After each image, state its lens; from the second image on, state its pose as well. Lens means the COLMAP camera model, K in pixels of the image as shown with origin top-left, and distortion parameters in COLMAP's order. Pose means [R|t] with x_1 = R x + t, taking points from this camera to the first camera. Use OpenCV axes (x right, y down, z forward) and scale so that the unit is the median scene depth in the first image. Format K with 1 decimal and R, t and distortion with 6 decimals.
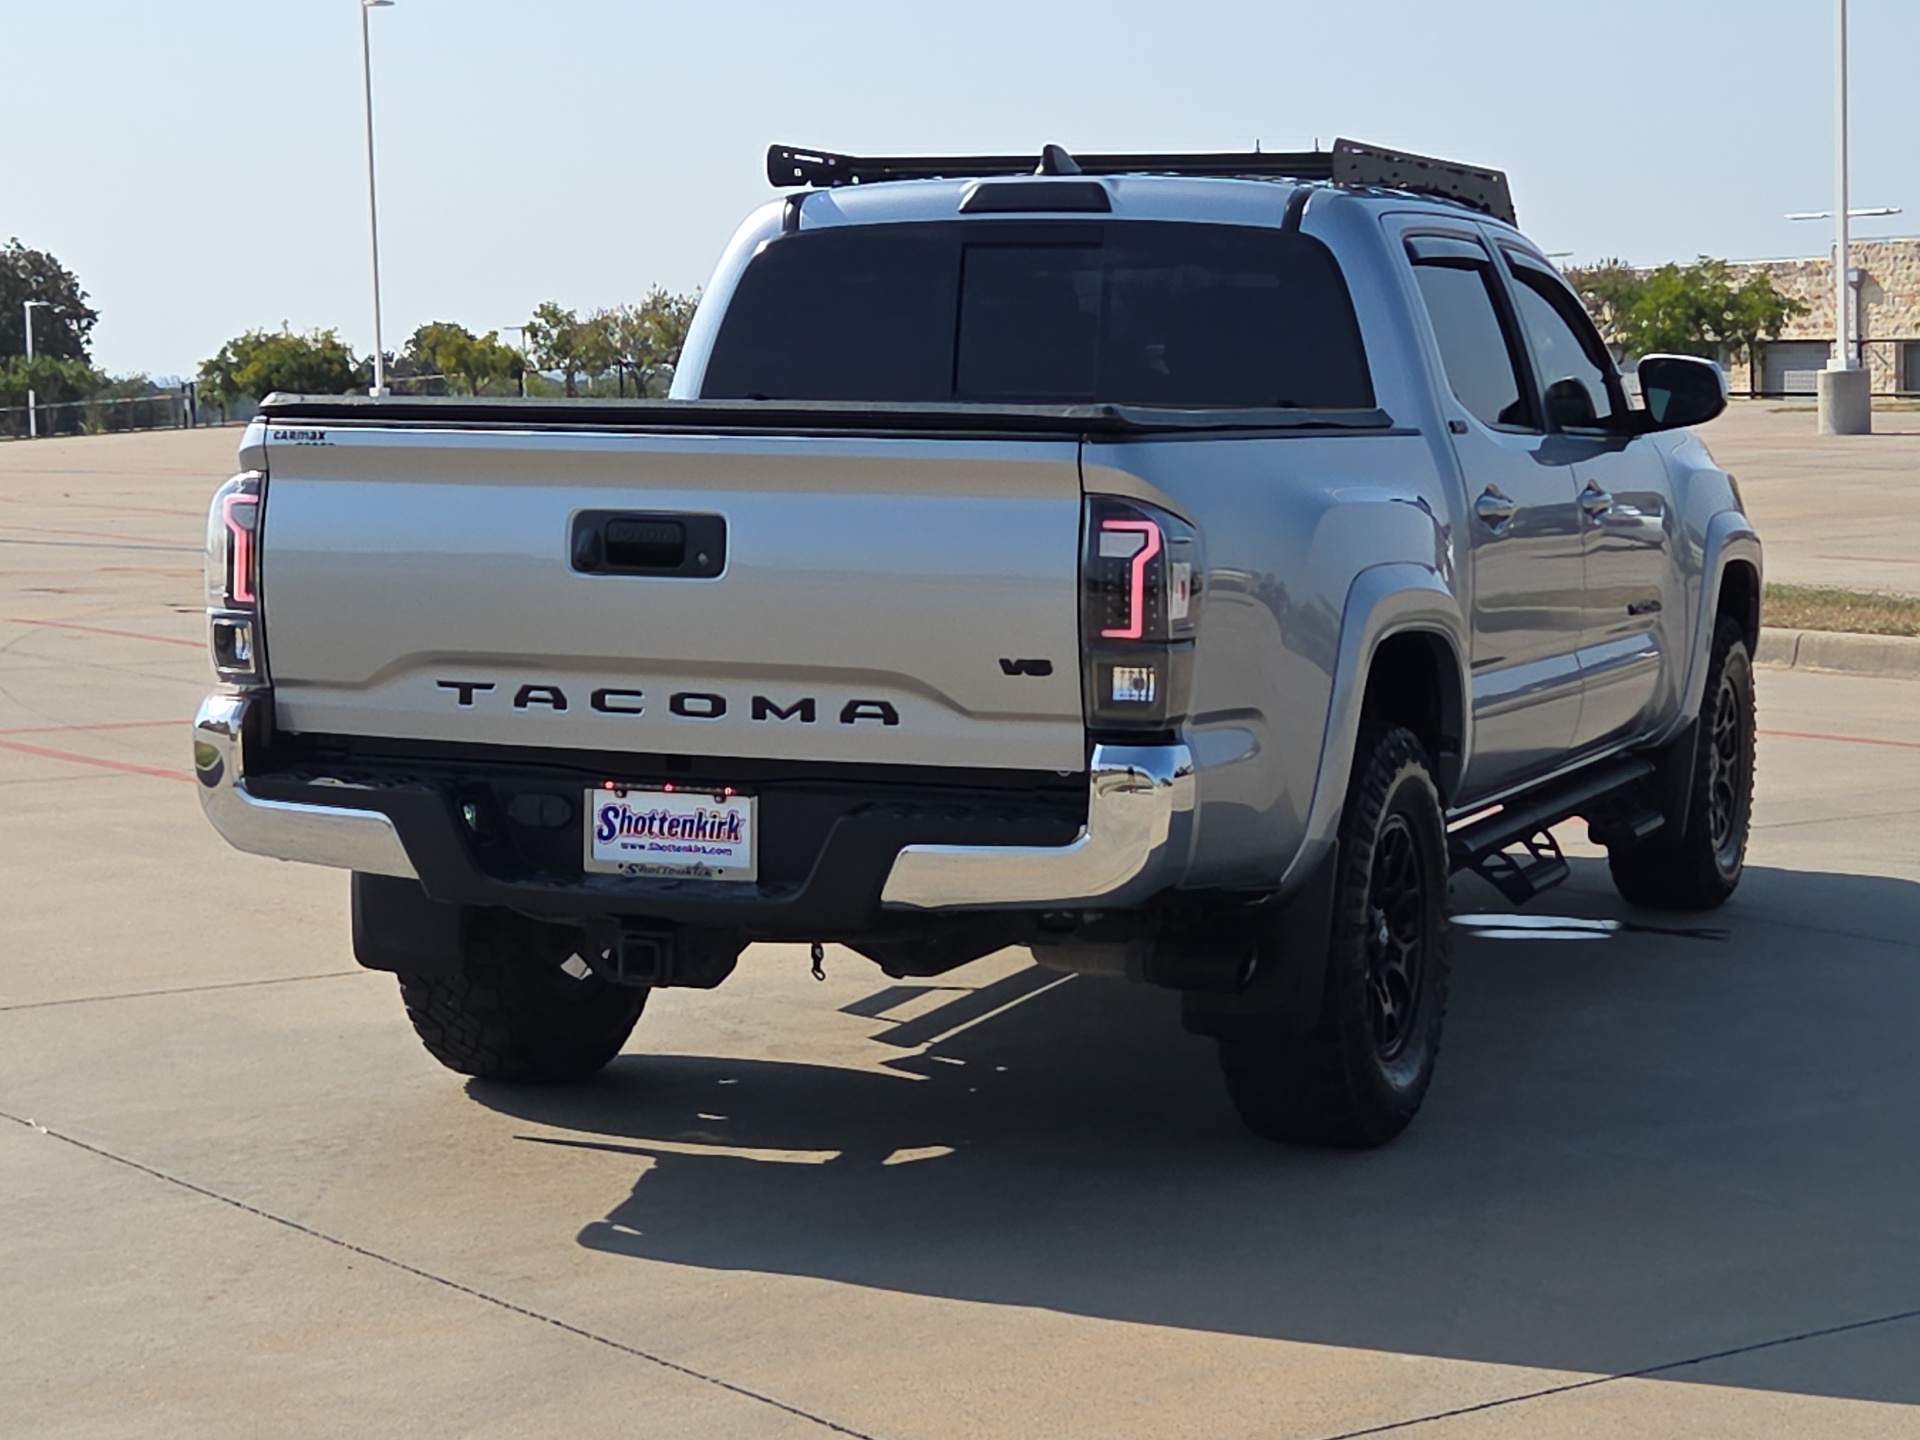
lens RADIAL K [[3969.0, 0, 960.0], [0, 3969.0, 720.0], [0, 0, 1]] dist [0.001129, 0.577825]
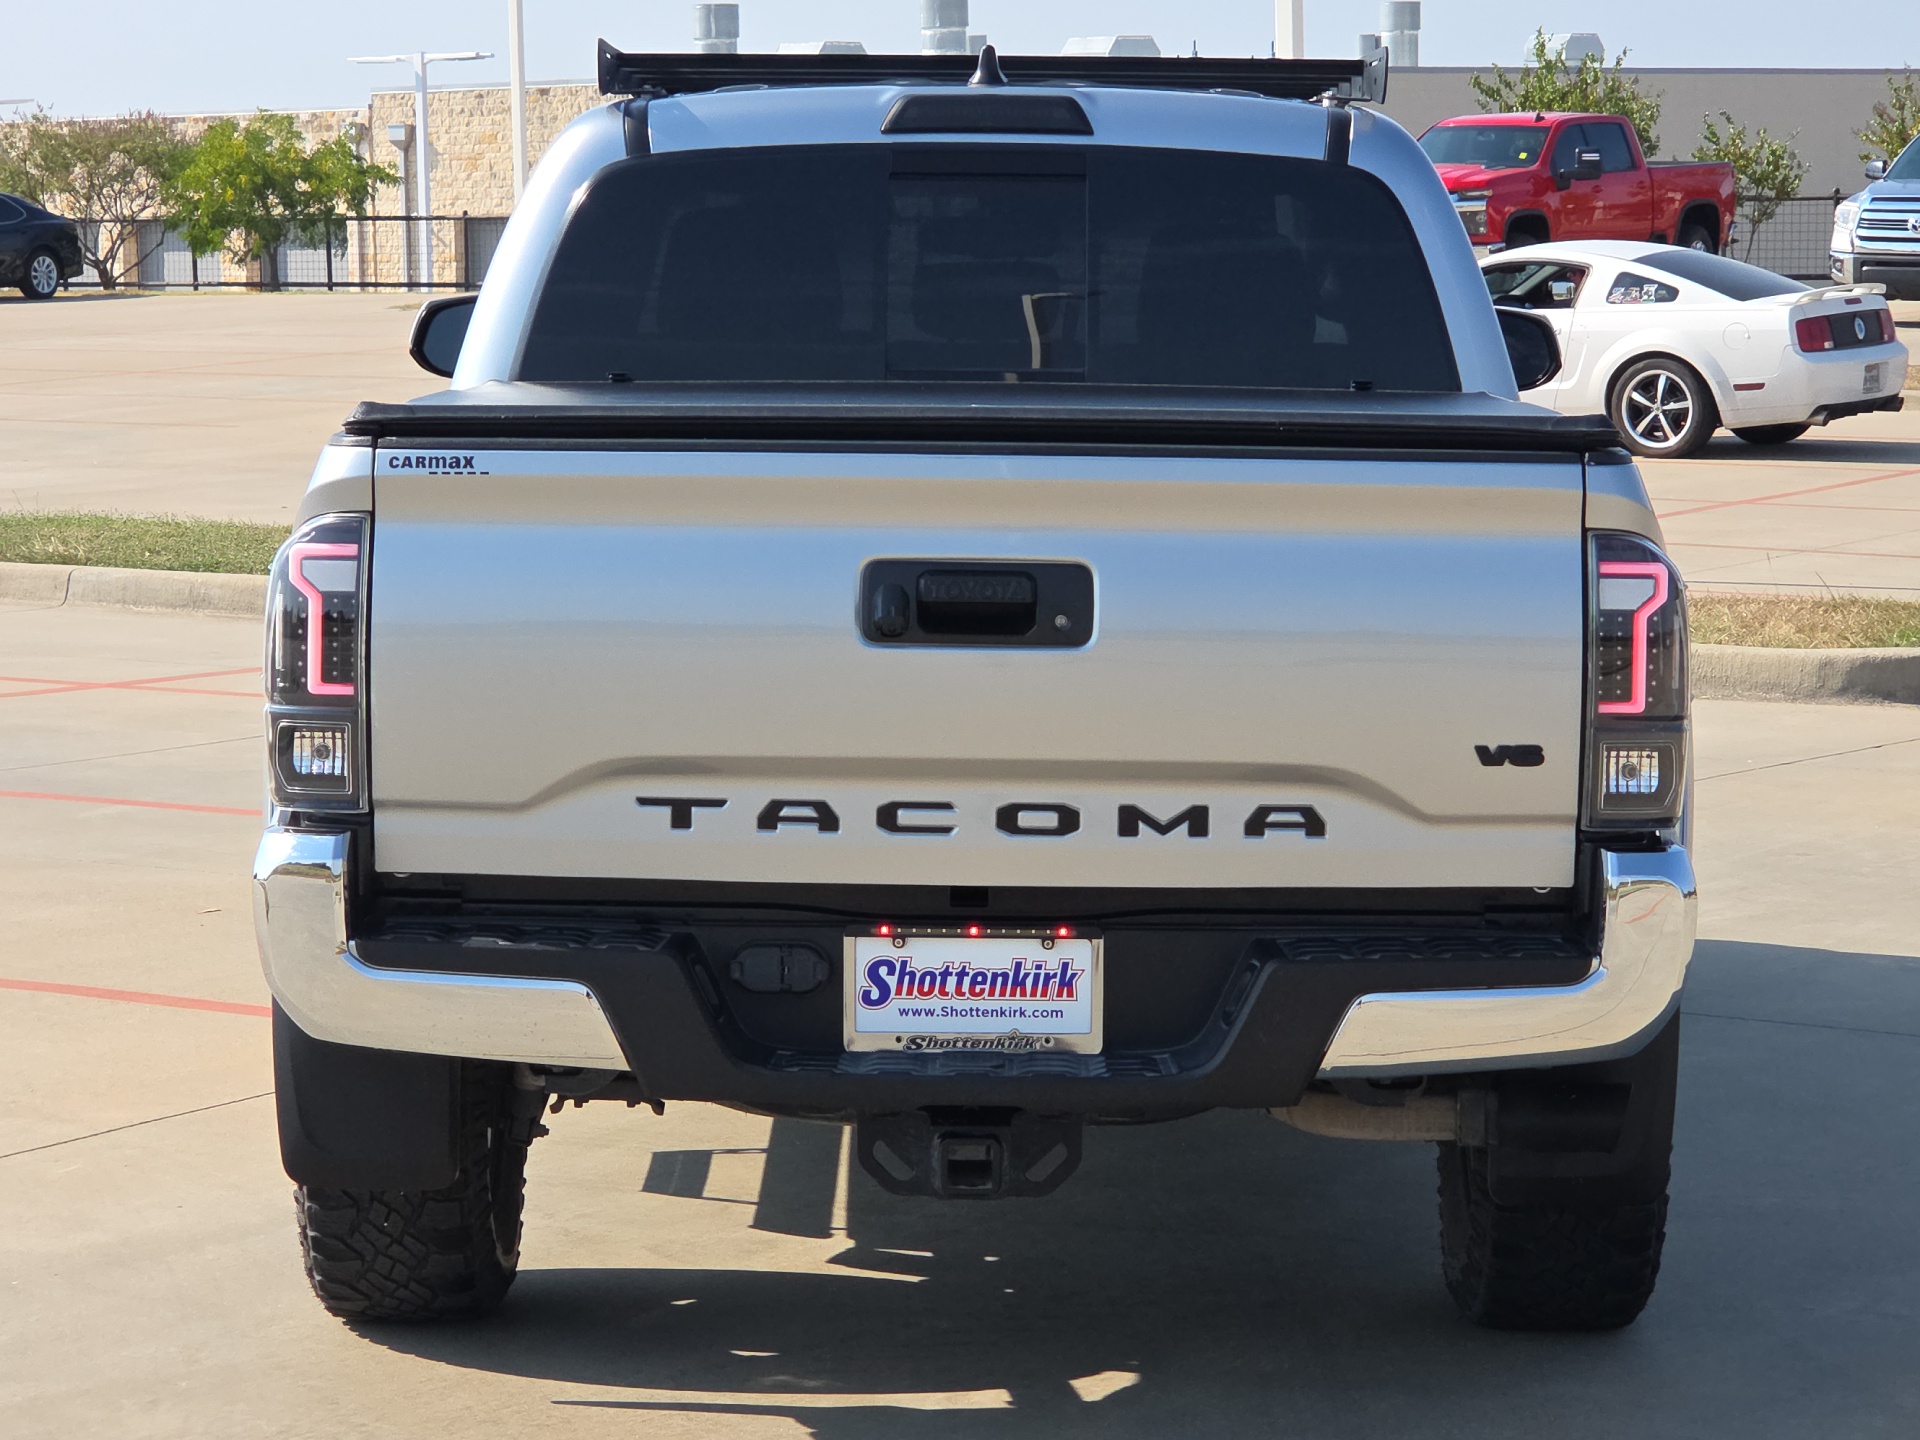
lens RADIAL K [[5114.8, 0, 960.0], [0, 5114.8, 720.0], [0, 0, 1]] dist [-1.017600, 17.779011]
pose [[0.935996, -0.034041, 0.350360, -0.404112], [0.031670, 0.999420, 0.012495, -0.033892], [-0.350582, -0.000600, 0.936532, 0.111961]]
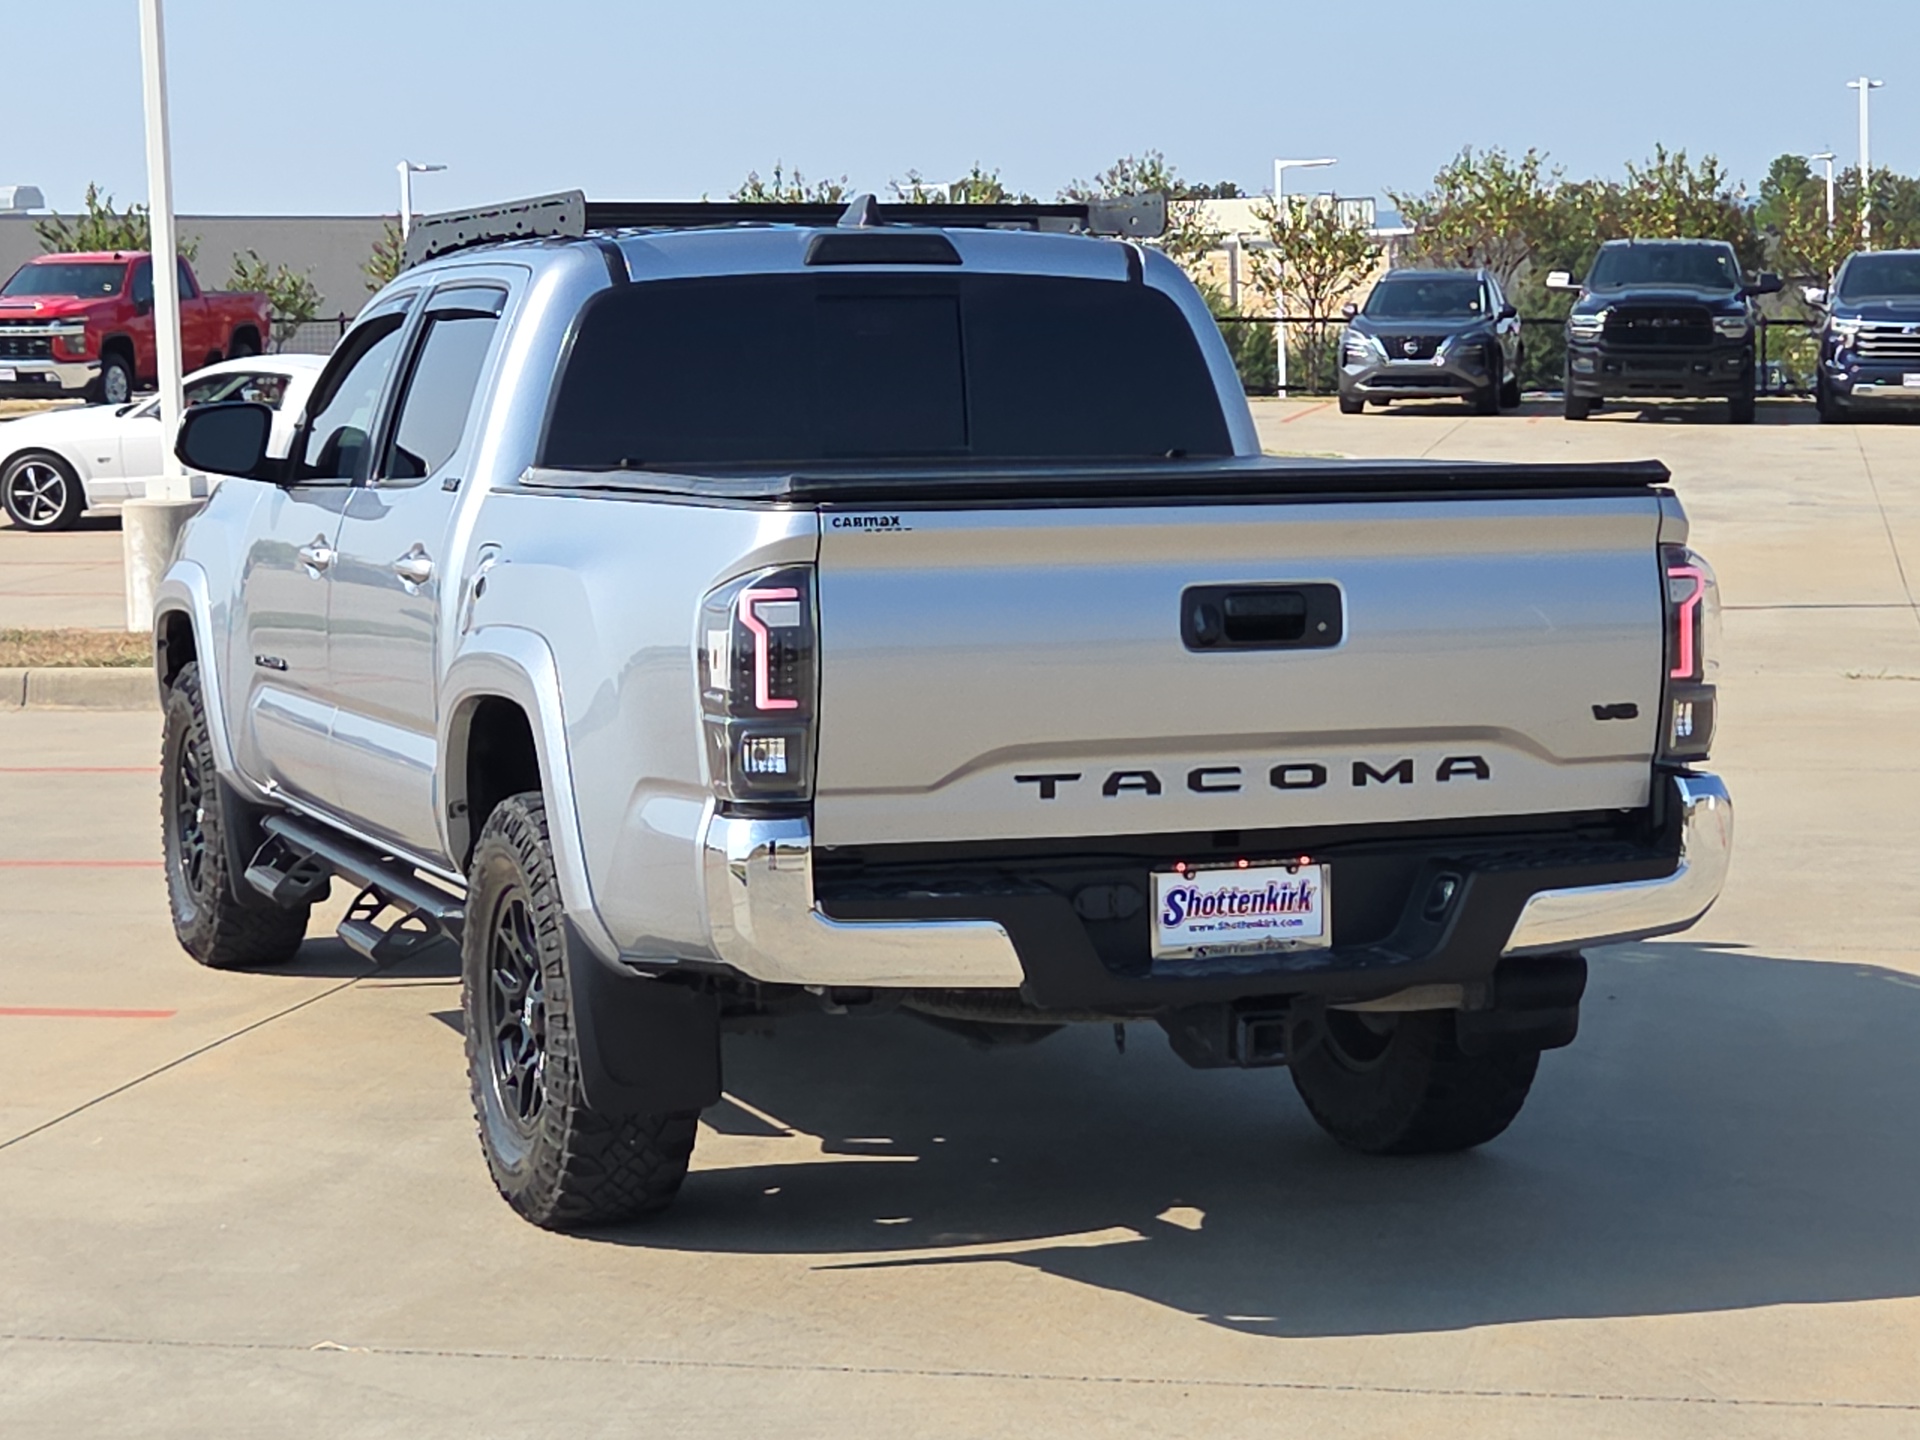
lens RADIAL K [[4181.4, 0, 960.0], [0, 4181.4, 720.0], [0, 0, 1]] dist [0.047940, -0.339649]
pose [[0.749519, -0.072850, 0.657963, -0.798289], [0.076006, 0.996824, 0.023786, -0.047980], [-0.657605, 0.032181, 0.752675, 0.264848]]
